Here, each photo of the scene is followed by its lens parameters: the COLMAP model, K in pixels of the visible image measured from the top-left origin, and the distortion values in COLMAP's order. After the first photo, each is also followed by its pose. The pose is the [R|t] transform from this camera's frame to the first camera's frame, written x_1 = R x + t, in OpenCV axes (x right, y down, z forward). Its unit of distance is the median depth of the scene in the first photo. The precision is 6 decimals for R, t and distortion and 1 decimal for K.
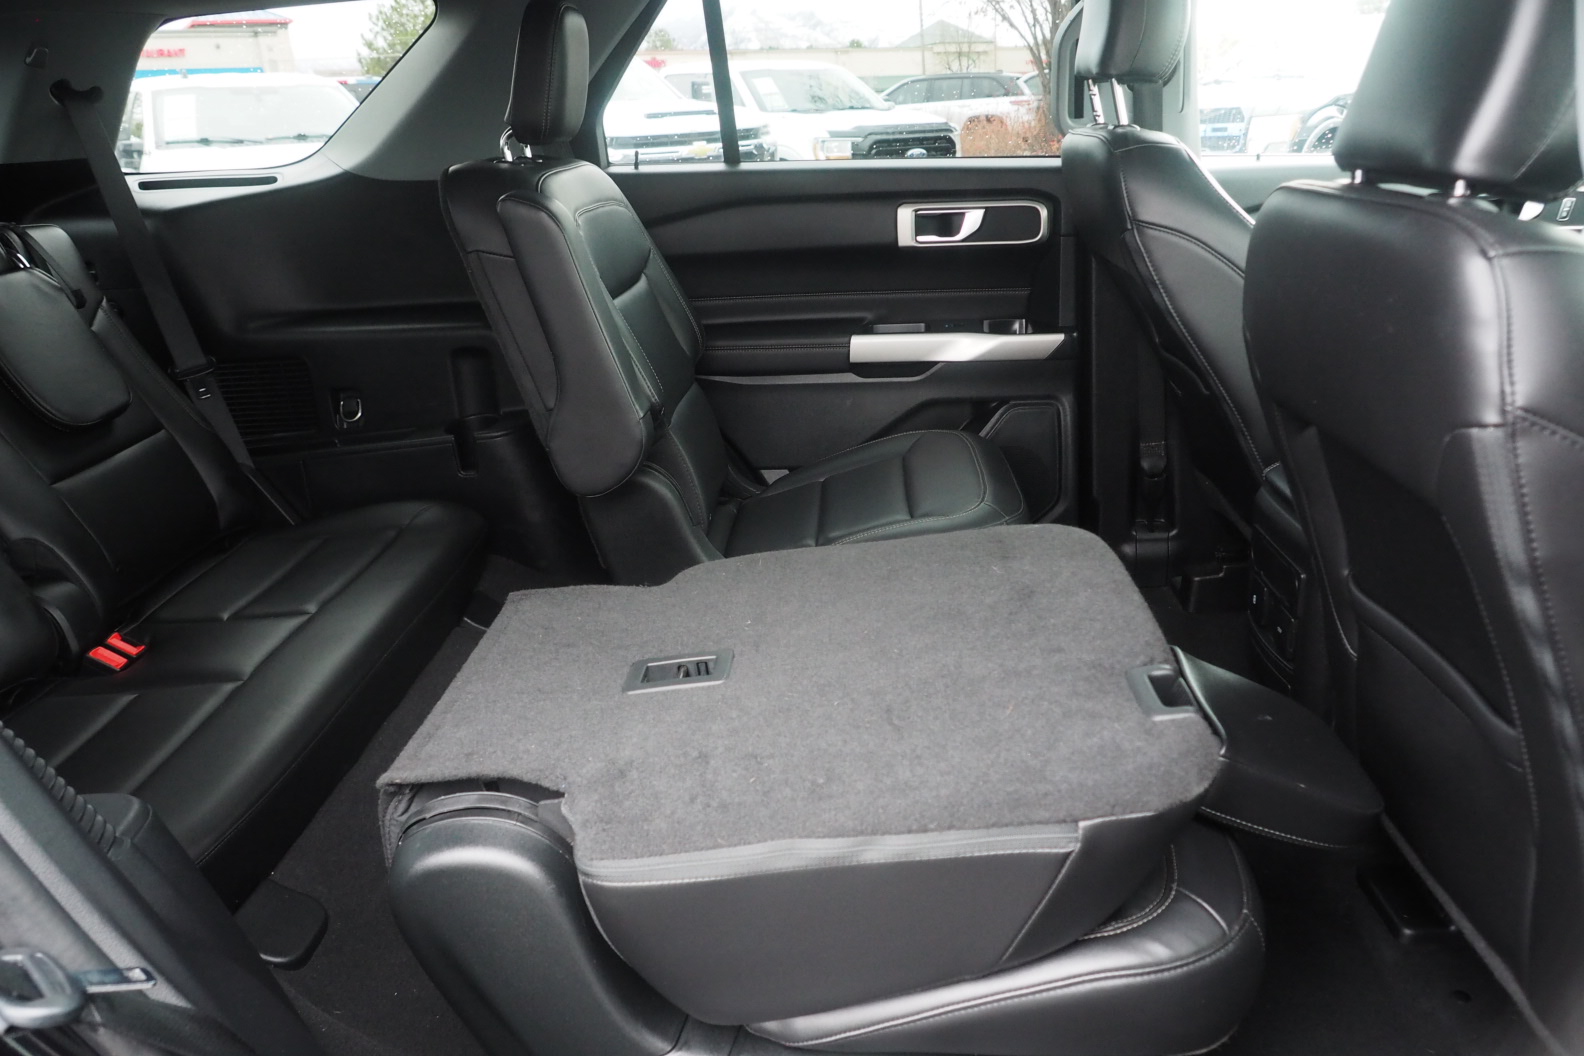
lens RADIAL K [[1102.5, 0, 810.0], [0, 1102.5, 533.8], [0, 0, 1]] dist [-0.028859, 0.004305]
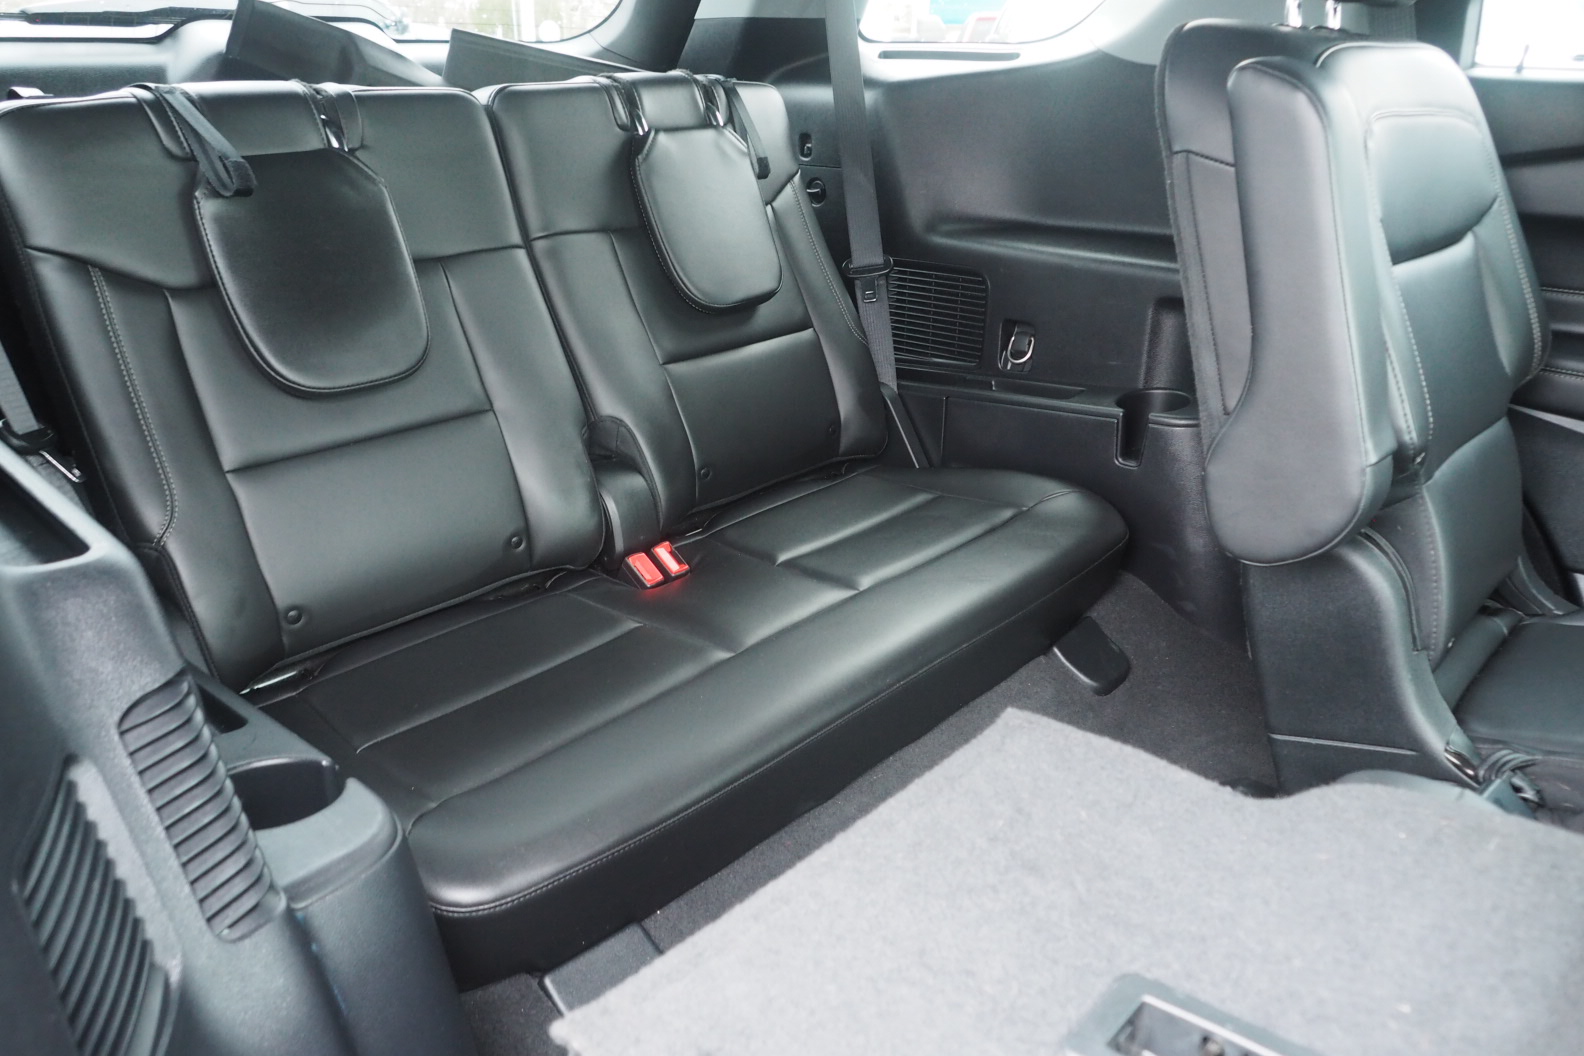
lens RADIAL K [[1102.5, 0, 810.0], [0, 1102.5, 533.8], [0, 0, 1]] dist [-0.028859, 0.004305]
pose [[0.755096, 0.294114, -0.585941, -0.020396], [-0.266159, 0.954286, 0.136008, -0.055815], [0.599157, 0.053255, 0.798858, 0.283486]]
